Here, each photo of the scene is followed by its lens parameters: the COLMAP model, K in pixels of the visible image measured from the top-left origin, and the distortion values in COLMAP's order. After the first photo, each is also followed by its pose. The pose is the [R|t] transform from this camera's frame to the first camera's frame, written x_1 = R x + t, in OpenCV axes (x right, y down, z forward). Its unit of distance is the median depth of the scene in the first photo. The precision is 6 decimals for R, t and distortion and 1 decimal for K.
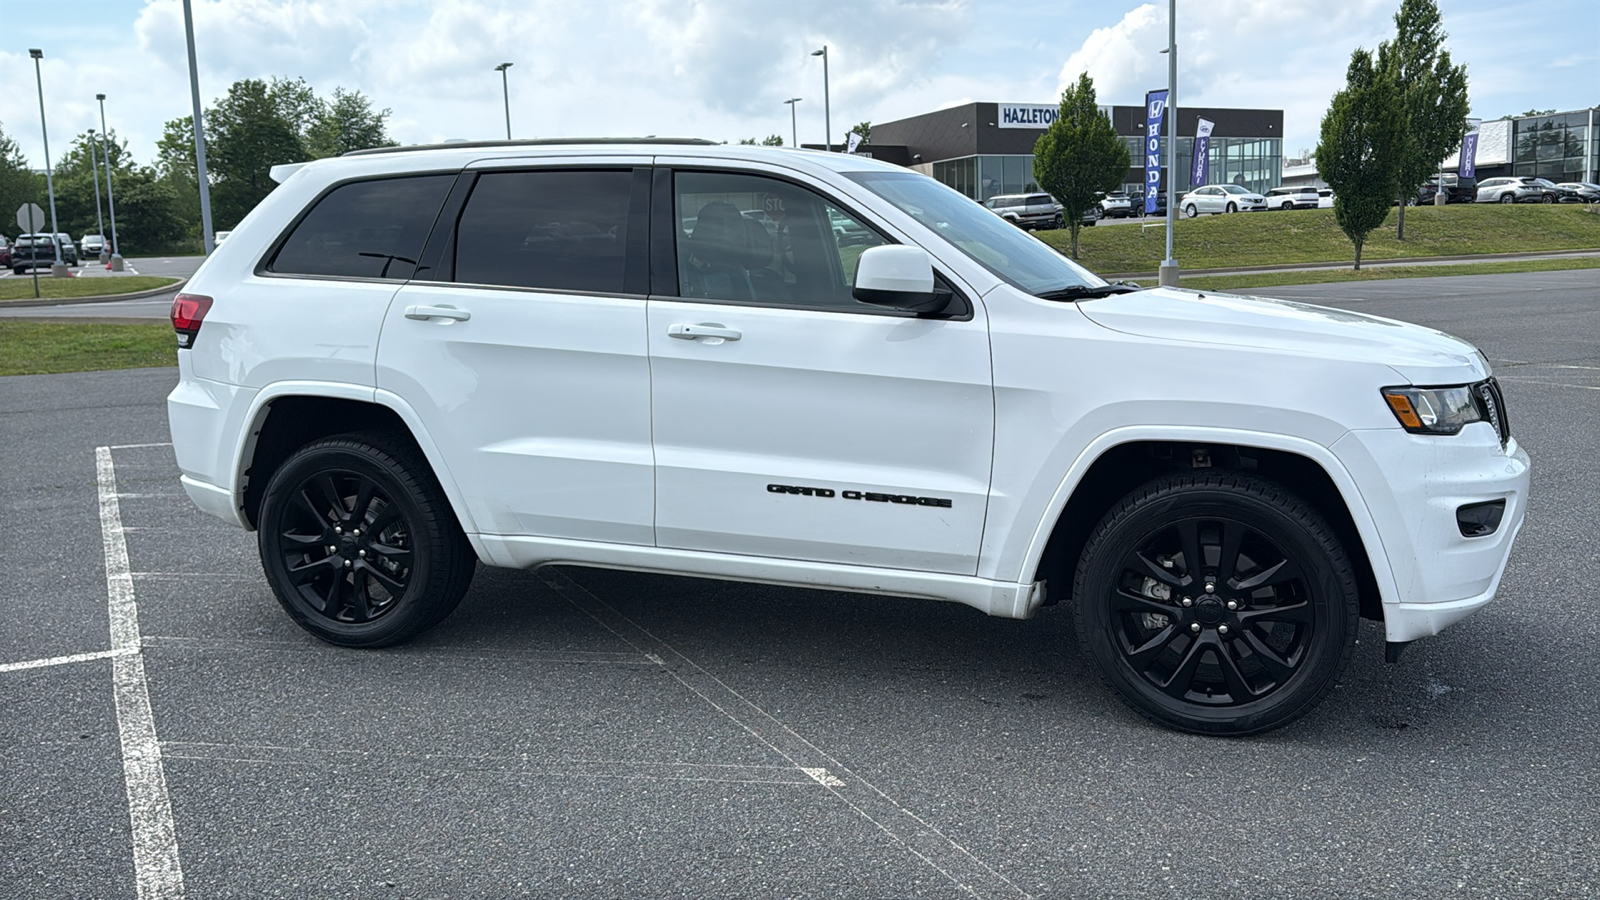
lens RADIAL K [[1360.8, 0, 846.8], [0, 1360.8, 452.4], [0, 0, 1]] dist [0.142488, -0.249362]
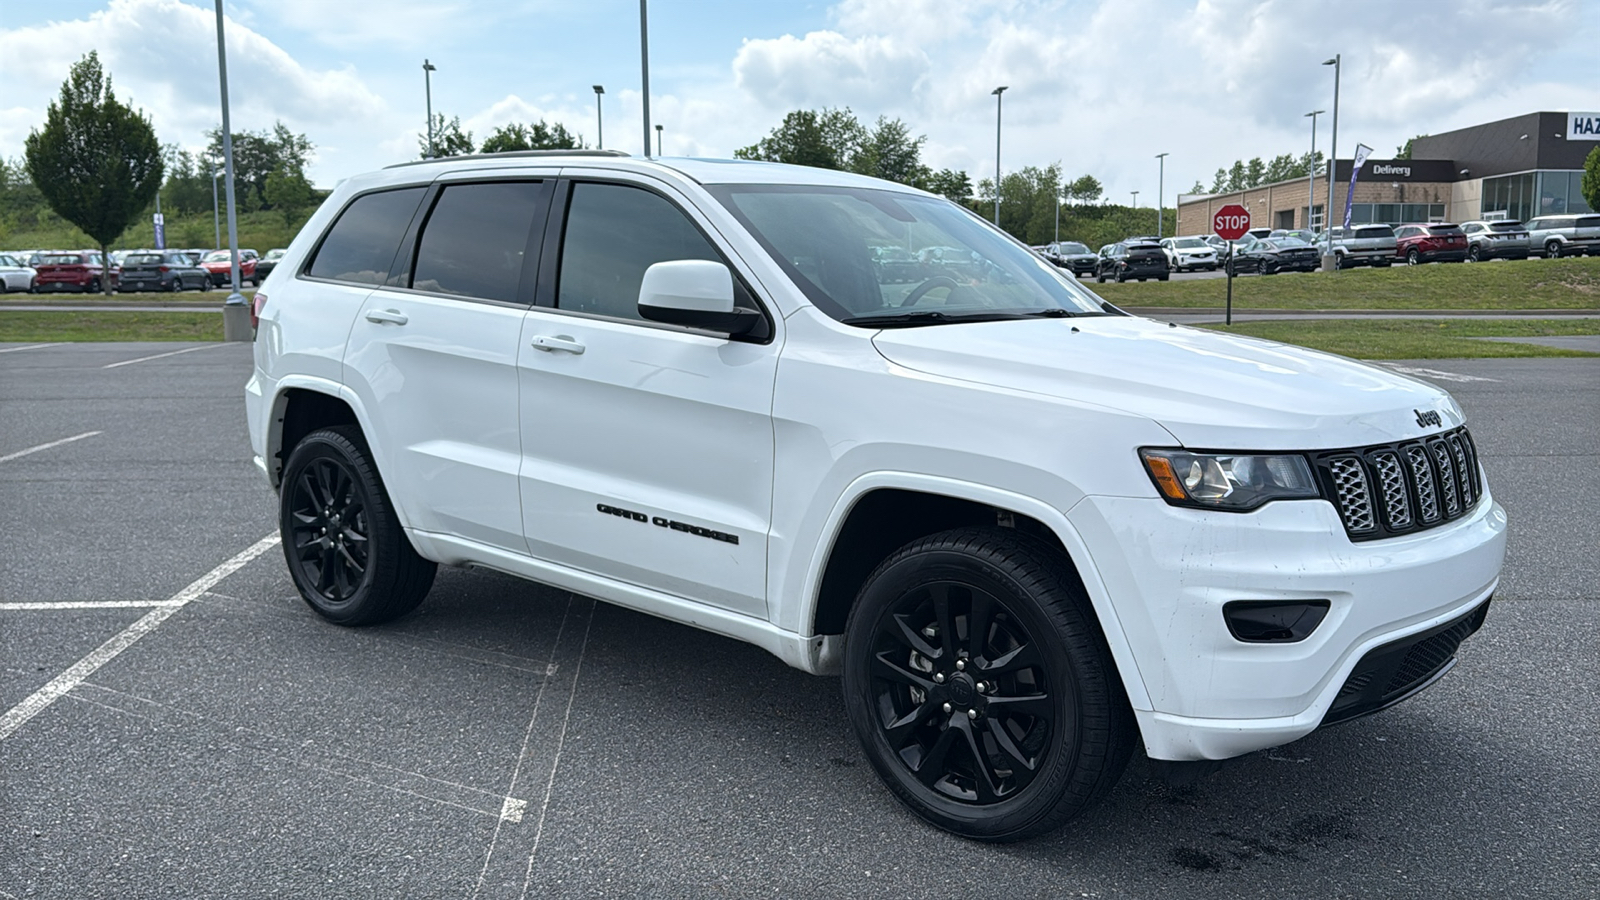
lens RADIAL K [[1366.1, 0, 835.2], [0, 1366.1, 465.1], [0, 0, 1]] dist [0.149350, -0.266463]
pose [[0.925938, 0.075440, -0.370065, 0.417352], [-0.077873, 0.996928, 0.008383, -0.022999], [0.369560, 0.021056, 0.928968, 0.138516]]
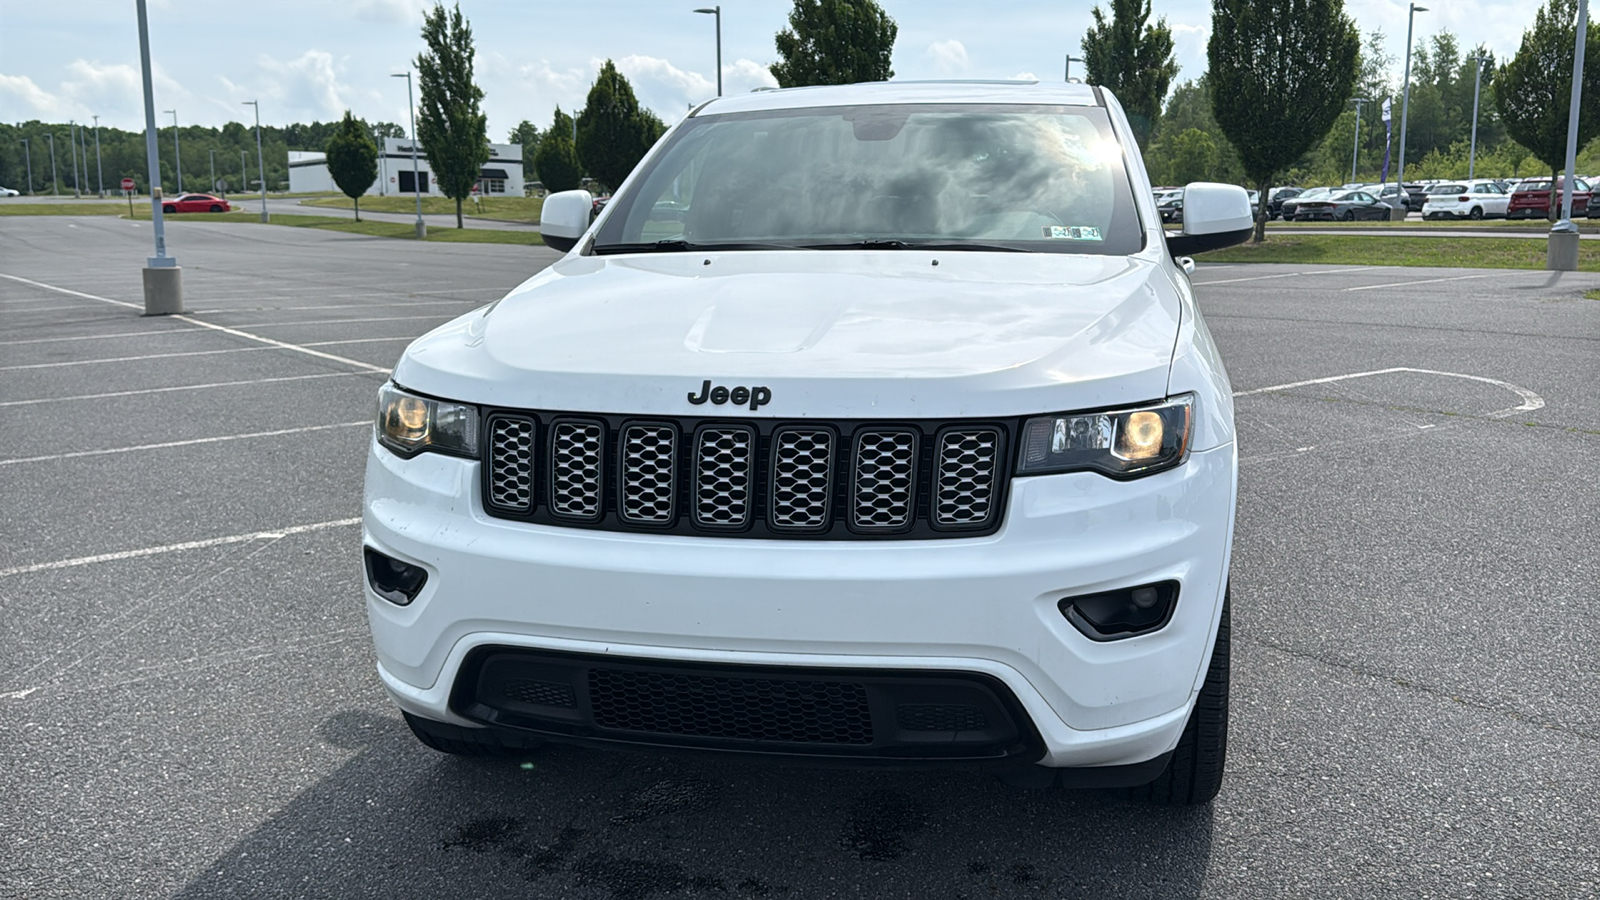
lens RADIAL K [[1366.1, 0, 835.2], [0, 1366.1, 465.1], [0, 0, 1]] dist [0.149350, -0.266463]
pose [[0.138370, 0.201461, -0.969674, 0.972139], [-0.138205, 0.973440, 0.182522, -0.144316], [0.980690, 0.108759, 0.162537, 0.902267]]
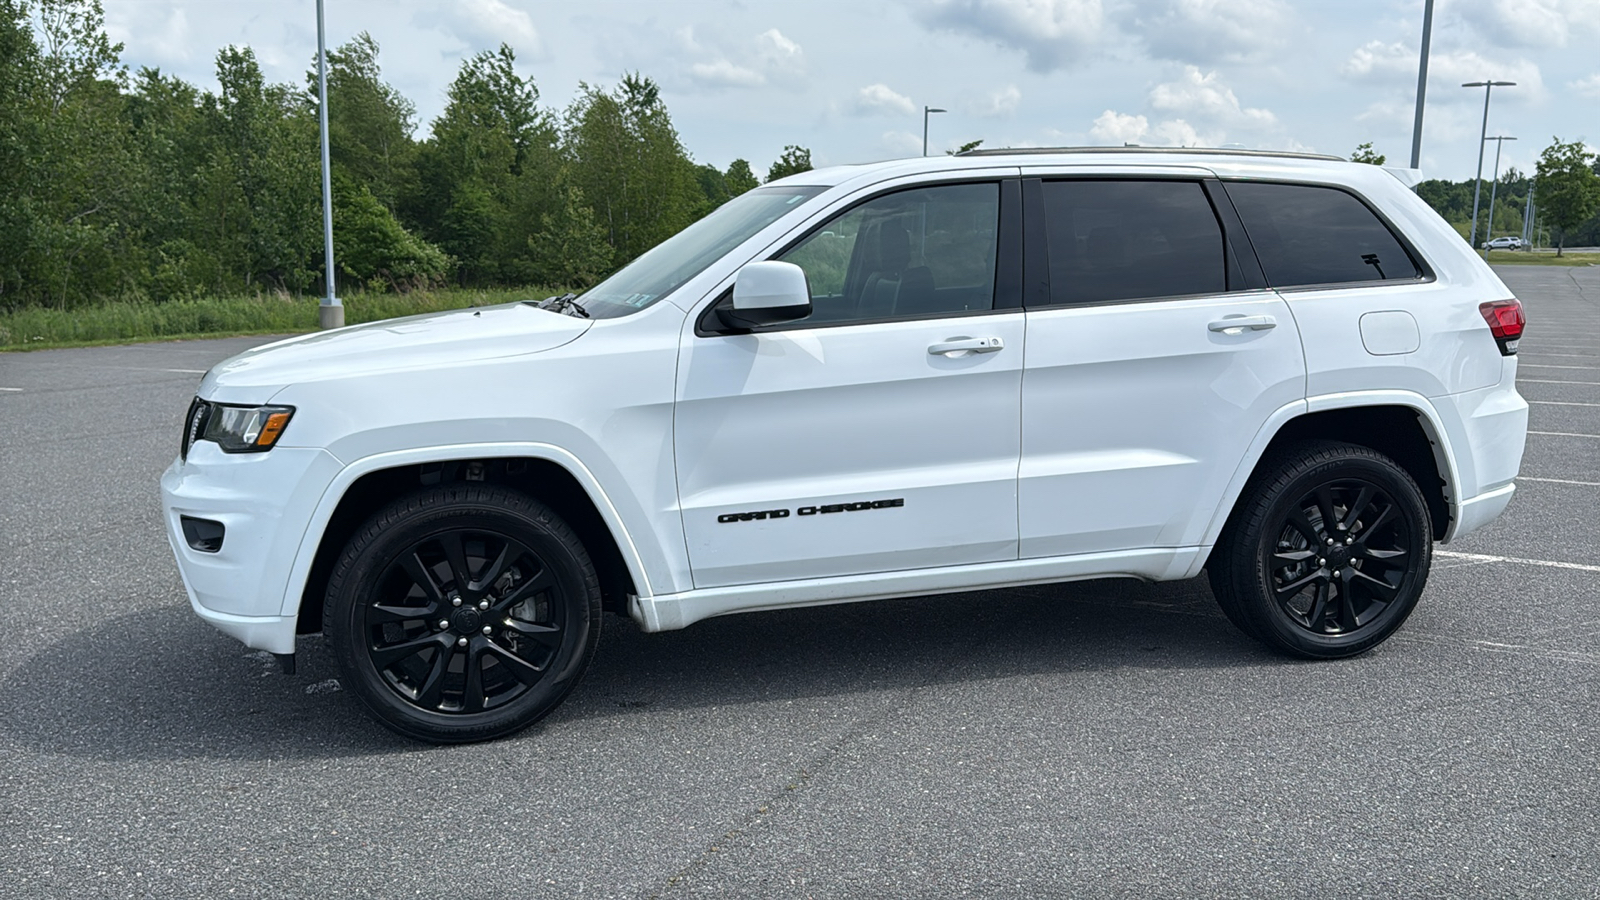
lens RADIAL K [[1367.1, 0, 812.9], [0, 1367.1, 479.2], [0, 0, 1]] dist [0.144302, -0.255846]
pose [[-0.822957, 0.104837, -0.558346, 0.637976], [-0.072959, 0.955183, 0.286885, -0.307333], [0.563399, 0.276830, -0.778426, 1.968778]]
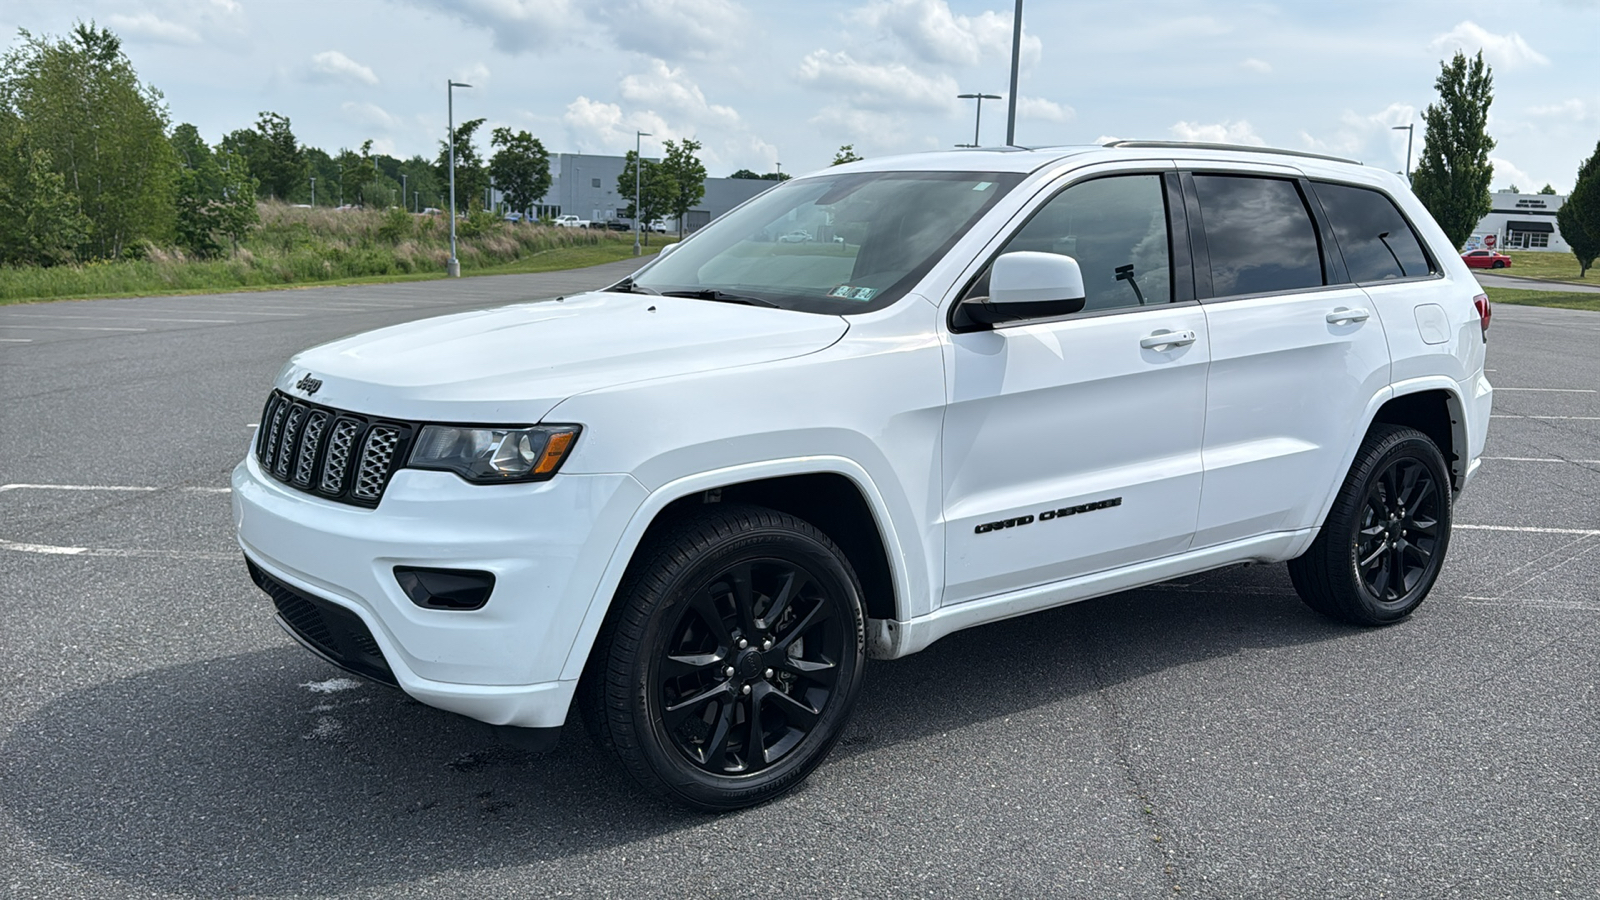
lens RADIAL K [[1366.1, 0, 835.2], [0, 1366.1, 465.1], [0, 0, 1]] dist [0.149350, -0.266463]
pose [[-0.550029, 0.136102, -0.823981, 0.913432], [-0.133490, 0.959618, 0.247614, -0.252860], [0.824408, 0.246188, -0.509650, 1.589796]]
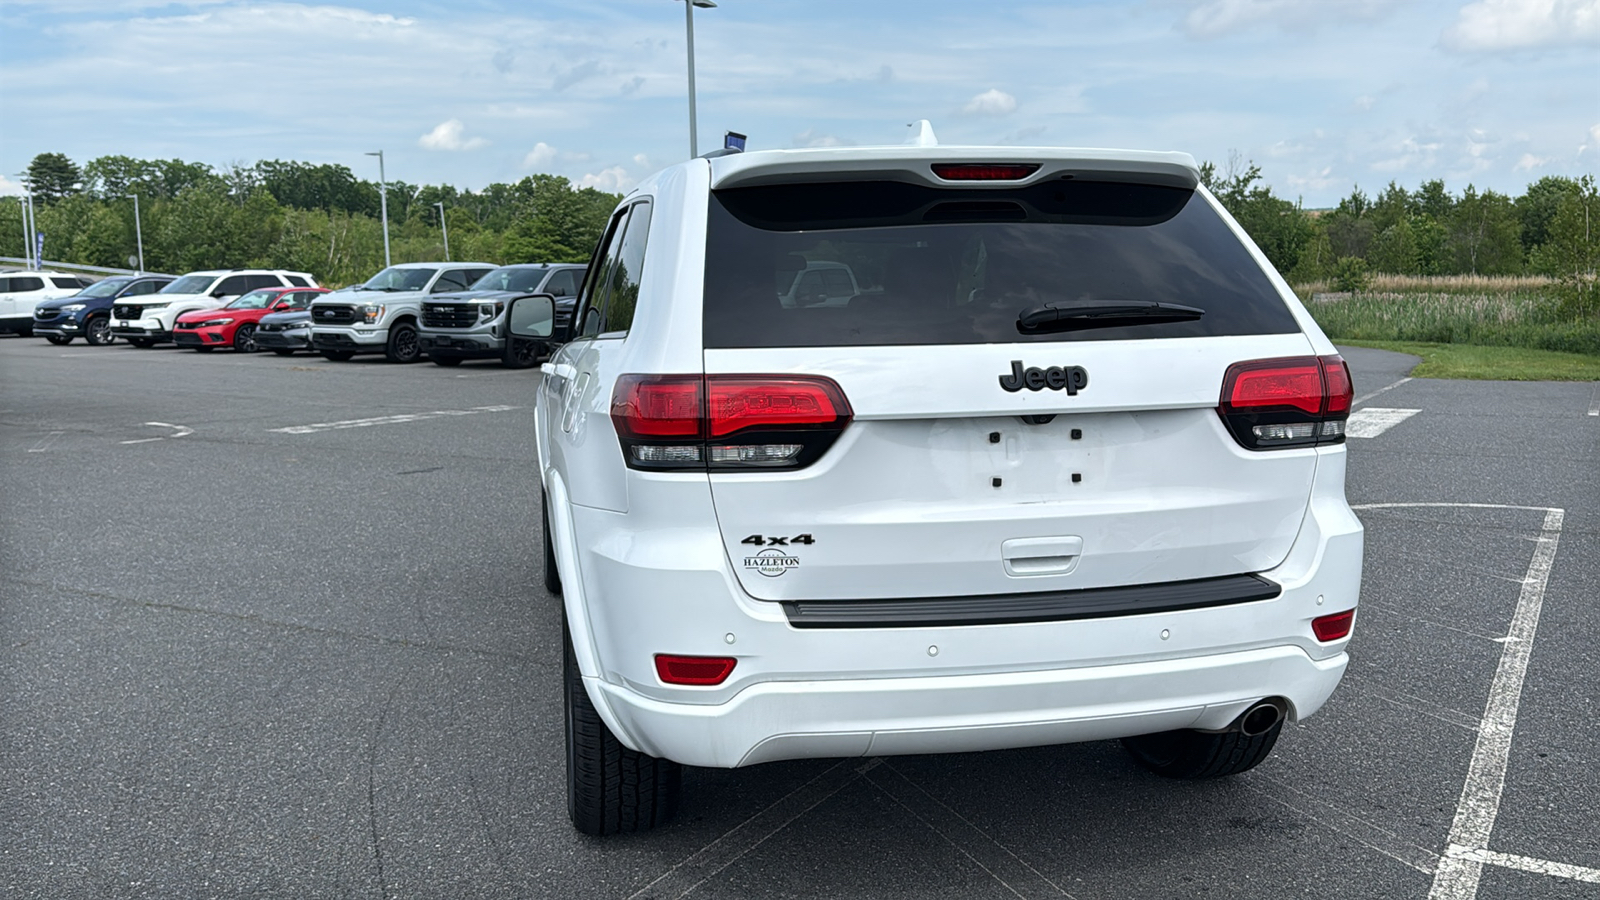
lens RADIAL K [[1365.6, 0, 817.6], [0, 1365.6, 455.5], [0, 0, 1]] dist [0.142529, -0.265576]
pose [[-0.522140, -0.087505, 0.848359, -0.966475], [0.143391, 0.971555, 0.188465, -0.240372], [-0.840719, 0.220052, -0.494740, 1.646012]]
